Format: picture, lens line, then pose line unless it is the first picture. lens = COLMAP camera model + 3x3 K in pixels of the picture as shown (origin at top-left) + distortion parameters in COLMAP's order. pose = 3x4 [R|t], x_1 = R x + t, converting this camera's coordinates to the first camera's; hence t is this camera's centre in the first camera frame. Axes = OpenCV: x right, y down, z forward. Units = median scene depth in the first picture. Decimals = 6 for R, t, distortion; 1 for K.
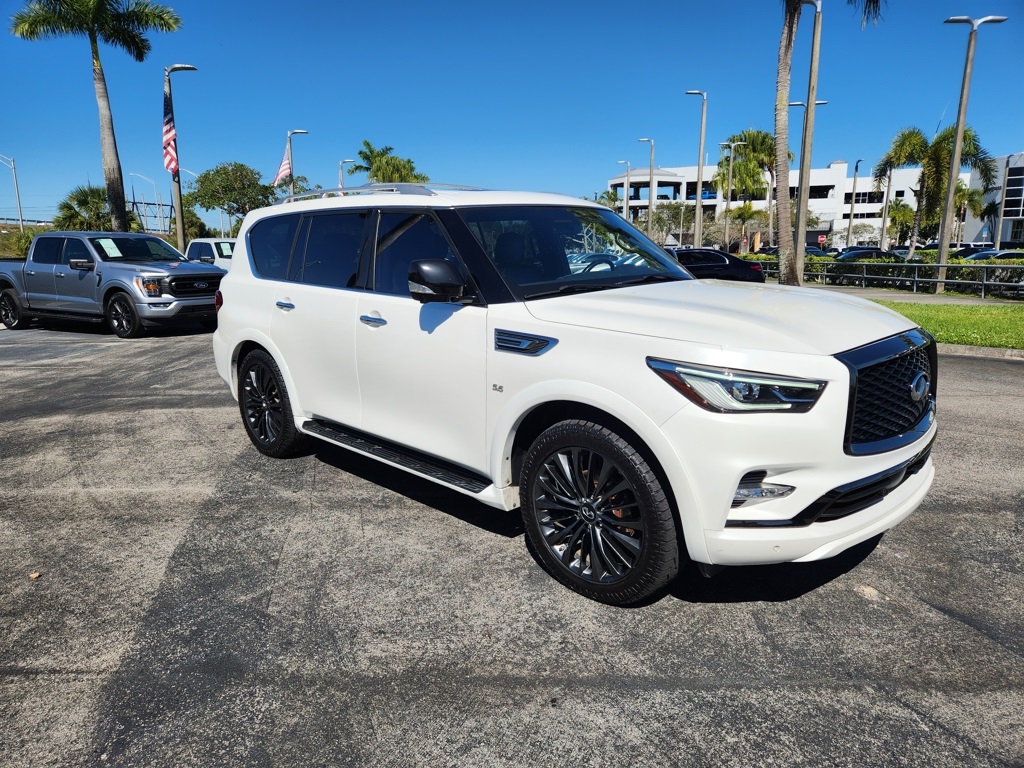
lens RADIAL K [[682.5, 0, 512.0], [0, 682.5, 384.0], [0, 0, 1]] dist [0.077388, -0.067777]
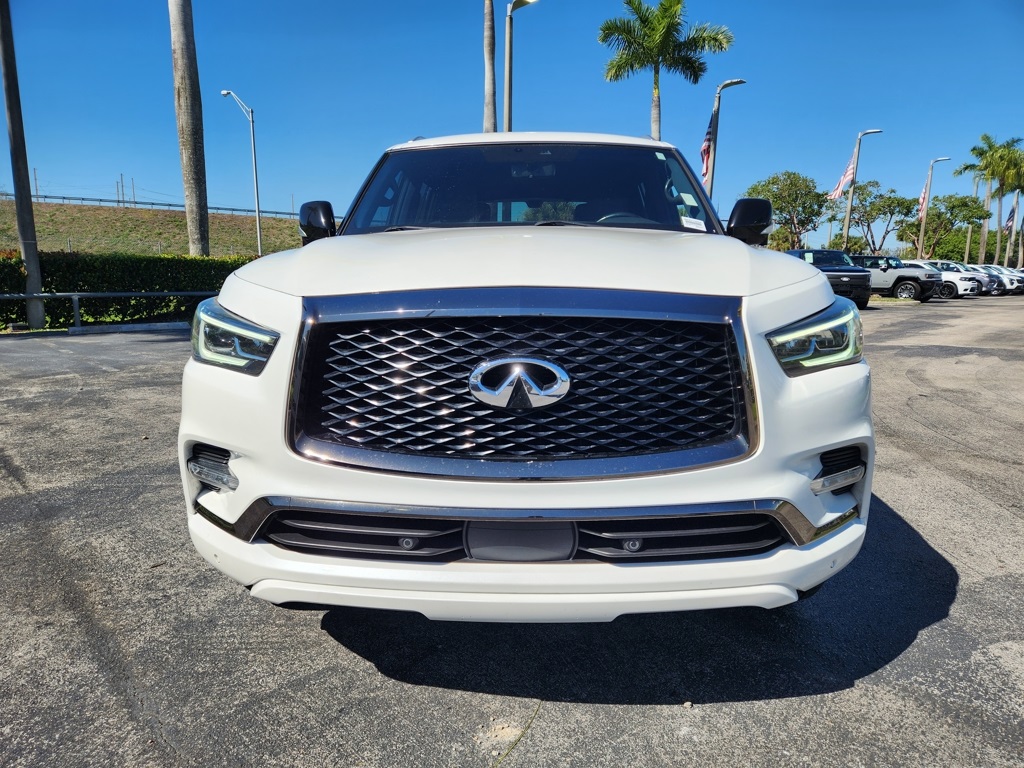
lens RADIAL K [[692.1, 0, 513.3], [0, 692.1, 393.0], [0, 0, 1]] dist [0.015545, 0.000799]
pose [[0.688007, 0.150172, -0.709996, 0.813495], [-0.157969, 0.985886, 0.055450, -0.014912], [0.708303, 0.074007, 0.702019, 0.526164]]
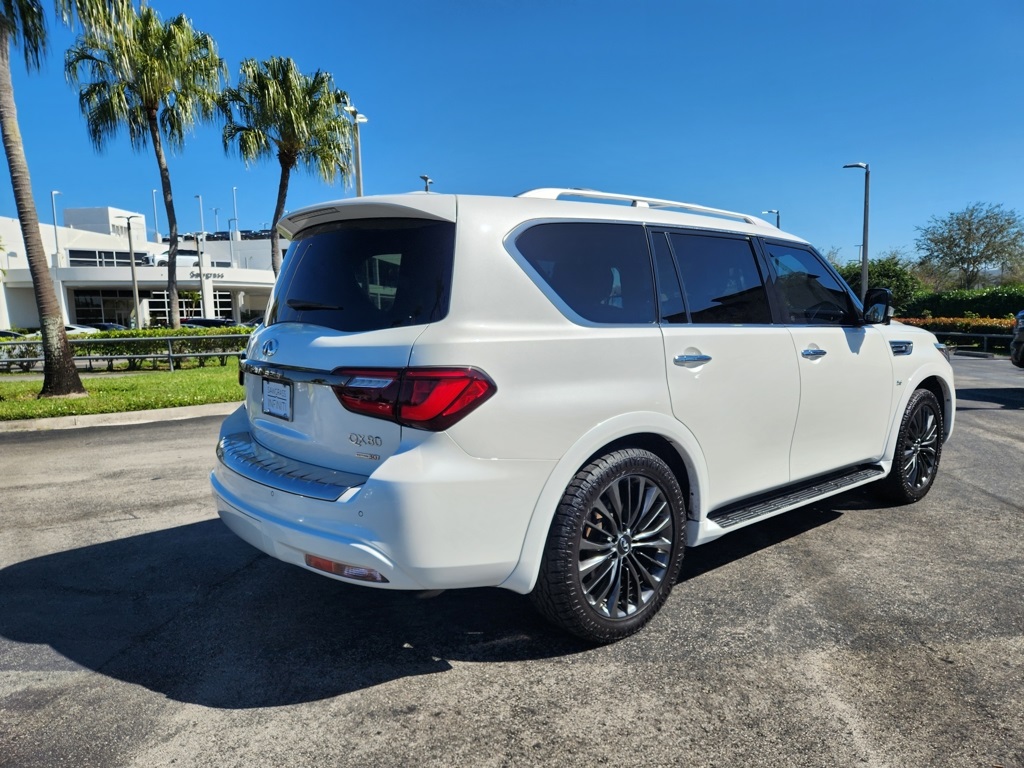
lens RADIAL K [[692.1, 0, 513.3], [0, 692.1, 393.0], [0, 0, 1]] dist [0.015545, 0.000799]
pose [[0.086236, -0.104316, 0.990799, -1.396462], [0.211616, 0.973728, 0.084100, -0.242644], [-0.973541, 0.202416, 0.106045, 1.526875]]
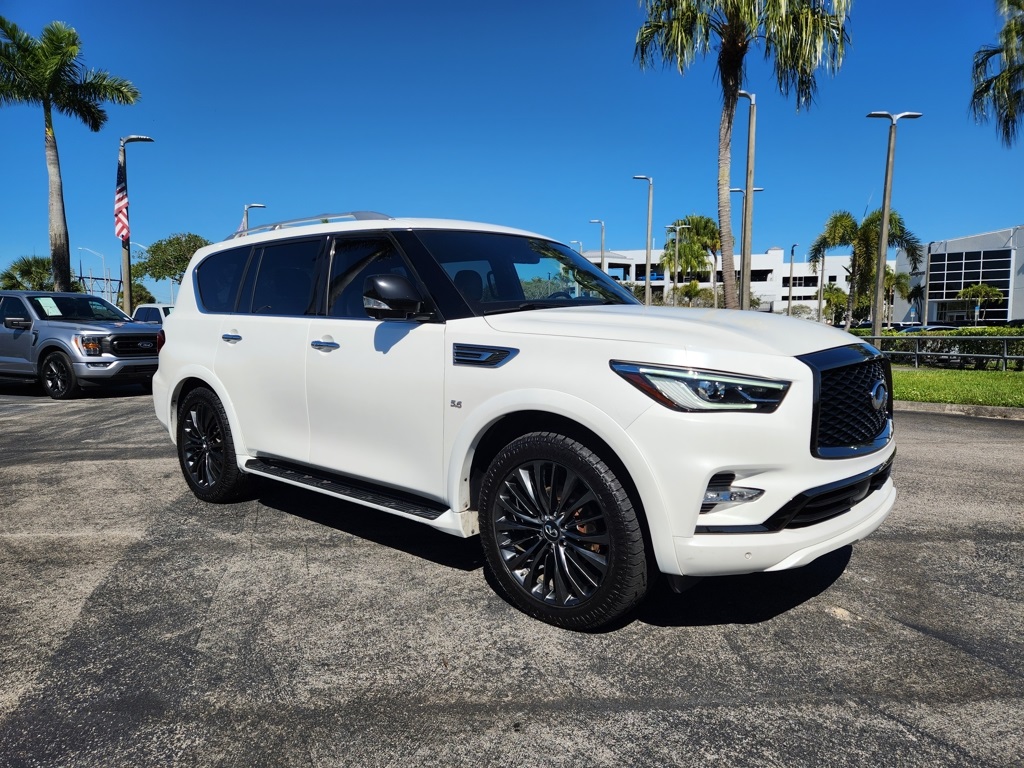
lens RADIAL K [[681.9, 0, 516.2], [0, 681.9, 387.0], [0, 0, 1]] dist [0.079452, -0.069999]
pose [[0.997514, 0.002933, 0.070406, -0.003722], [0.004595, 0.994300, -0.106520, 0.080128], [-0.070317, 0.106579, 0.991815, 0.039112]]
